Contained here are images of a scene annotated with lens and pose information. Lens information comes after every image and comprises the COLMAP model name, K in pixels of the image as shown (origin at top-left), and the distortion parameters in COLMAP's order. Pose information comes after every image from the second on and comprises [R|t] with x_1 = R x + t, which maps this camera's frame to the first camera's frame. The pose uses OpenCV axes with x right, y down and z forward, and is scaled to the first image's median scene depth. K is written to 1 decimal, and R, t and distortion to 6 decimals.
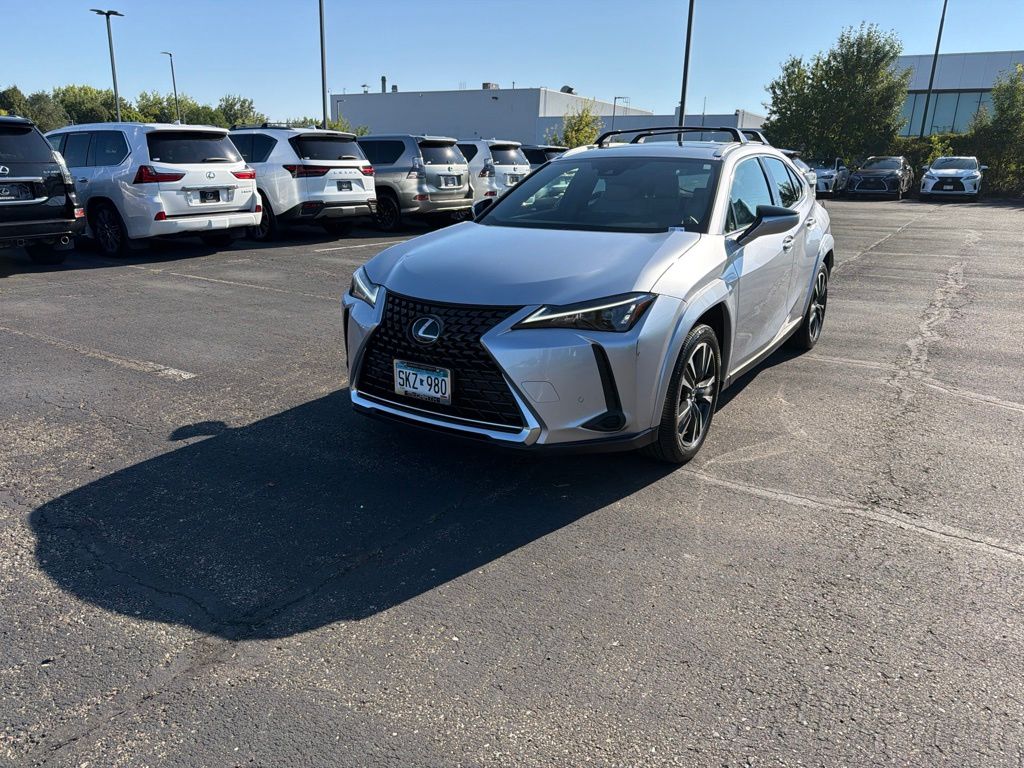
lens RADIAL K [[706.9, 0, 511.9], [0, 706.9, 385.3], [0, 0, 1]] dist [0.031566, -0.001655]
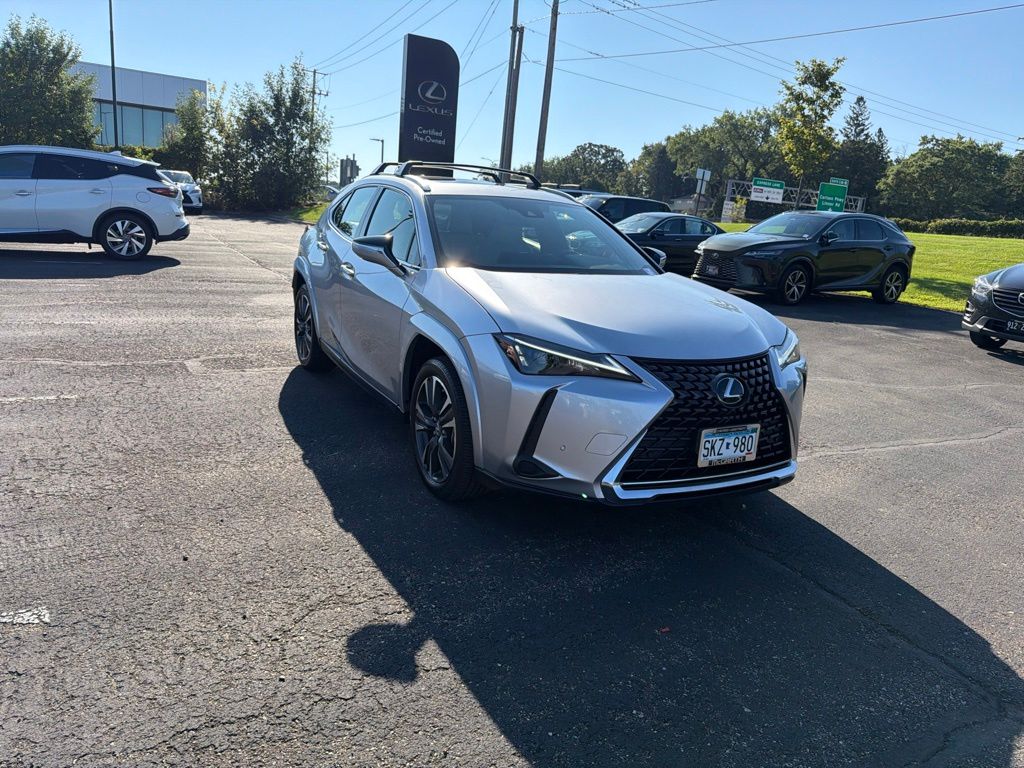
lens RADIAL K [[730.4, 0, 512.2], [0, 730.4, 383.2], [0, 0, 1]] dist [-0.012106, -0.004894]
pose [[0.482763, -0.179663, 0.857124, -0.895503], [0.191337, 0.976723, 0.096965, -0.194248], [-0.854594, 0.117188, 0.505902, 0.612084]]
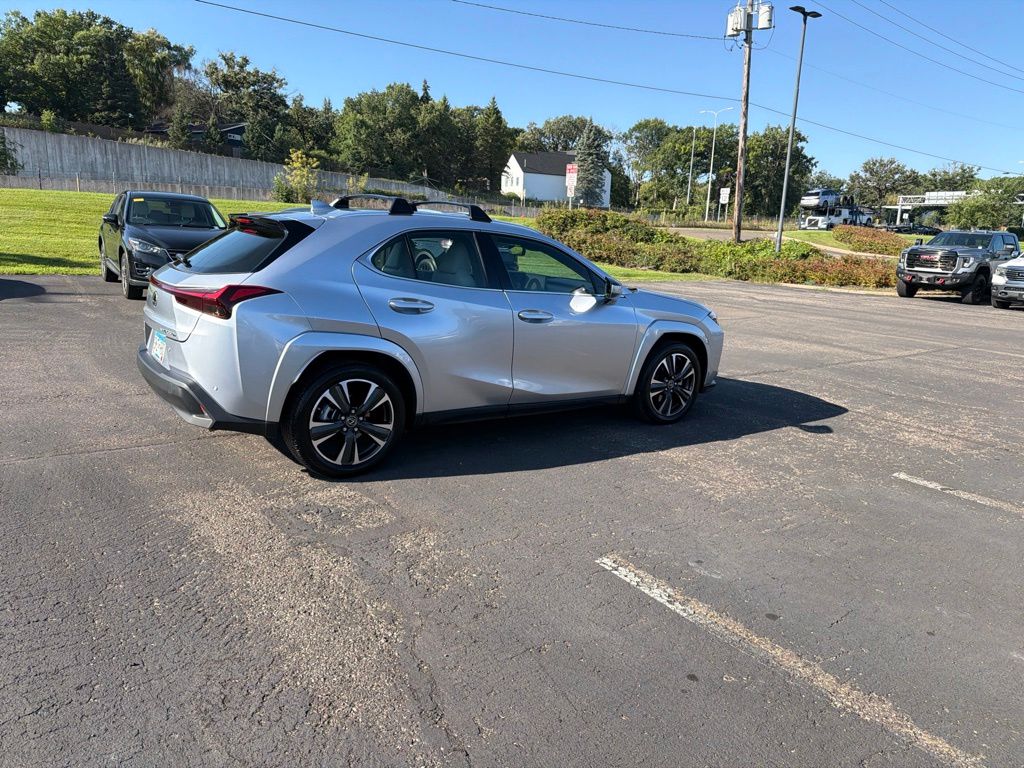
lens RADIAL K [[718.3, 0, 513.0], [0, 718.3, 374.1], [0, 0, 1]] dist [0.036017, -0.044408]
pose [[-0.929417, -0.133207, 0.344151, -0.369450], [0.043923, 0.886020, 0.461562, -0.802868], [-0.366408, 0.444100, -0.817631, 2.524433]]
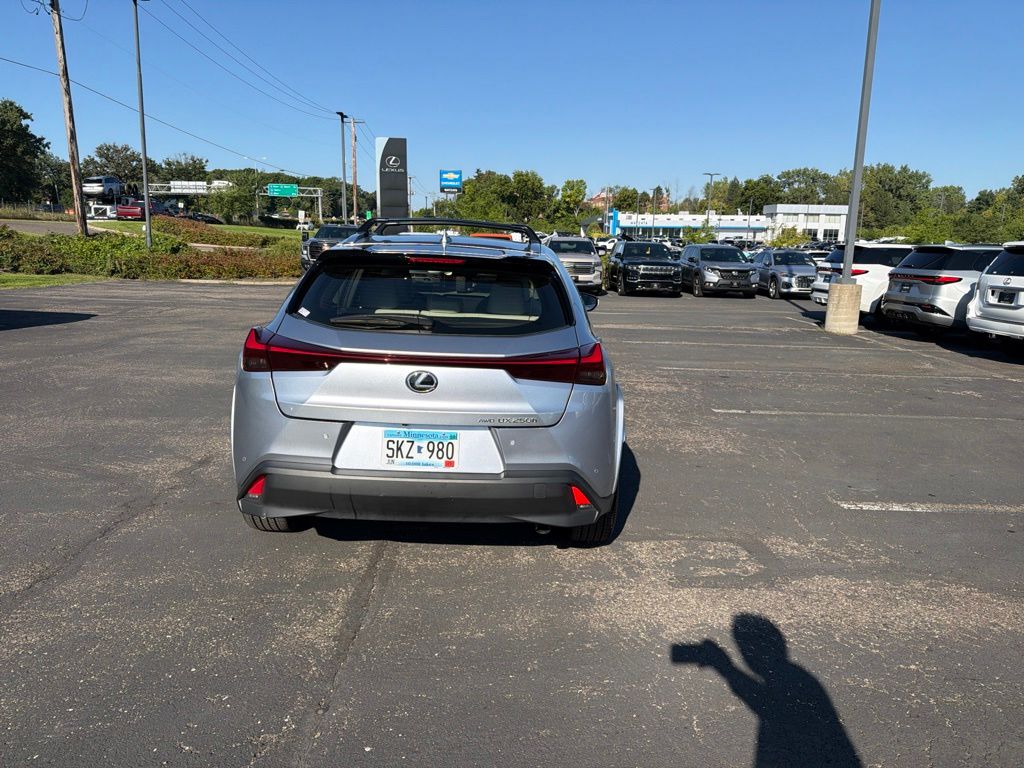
lens RADIAL K [[714.3, 0, 509.9], [0, 714.3, 383.4], [0, 0, 1]] dist [0.059405, -0.079042]
pose [[-0.833388, 0.061393, -0.549268, 0.881793], [-0.203159, 0.890206, 0.407748, -0.733742], [0.513995, 0.451401, -0.729415, 2.351320]]
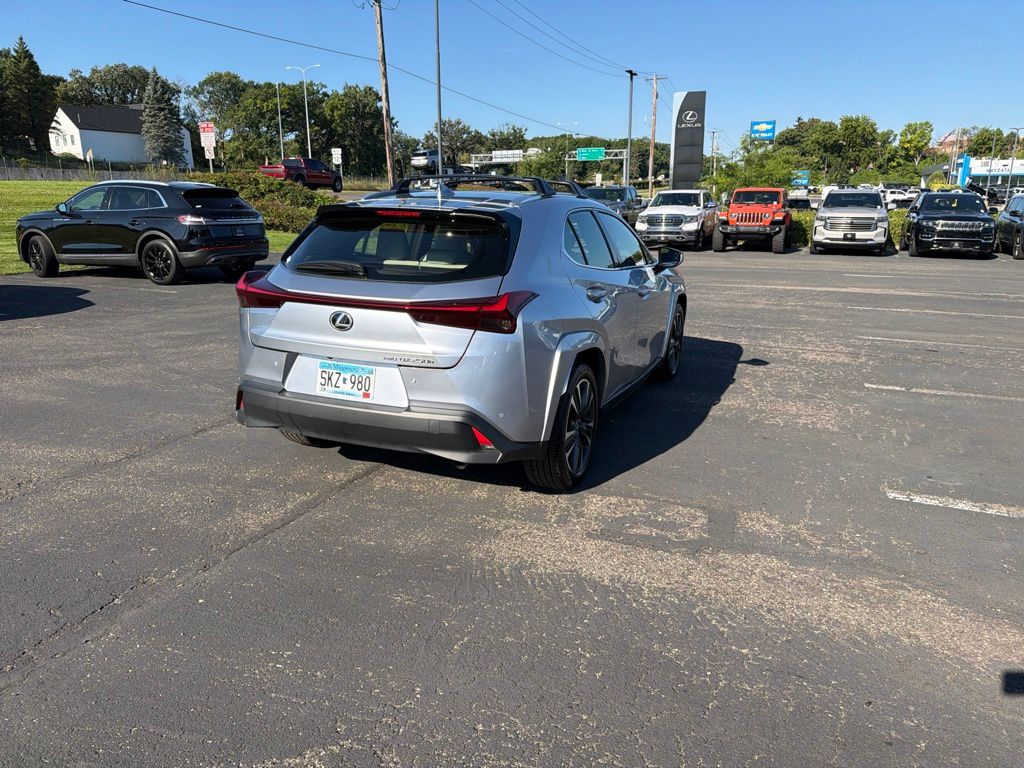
lens RADIAL K [[716.7, 0, 509.0], [0, 716.7, 383.2], [0, 0, 1]] dist [0.060978, -0.085165]
pose [[-0.985259, 0.018979, -0.170012, 0.498213], [-0.071352, 0.857657, 0.509248, -0.803608], [0.155477, 0.513872, -0.843660, 2.558939]]
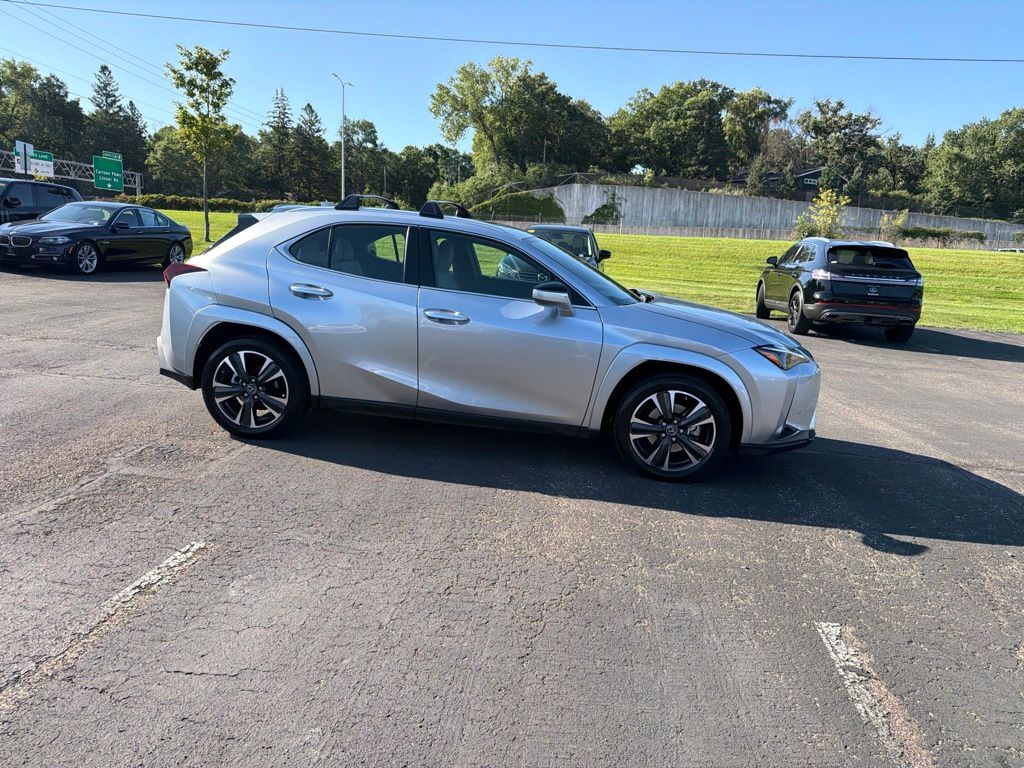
lens RADIAL K [[719.9, 0, 518.6], [0, 719.9, 378.7], [0, 0, 1]] dist [0.026292, -0.035549]
pose [[-0.426675, -0.212575, 0.879068, -1.063276], [0.196133, 0.927105, 0.319388, -0.565863], [-0.882882, 0.308689, -0.353879, 1.774100]]
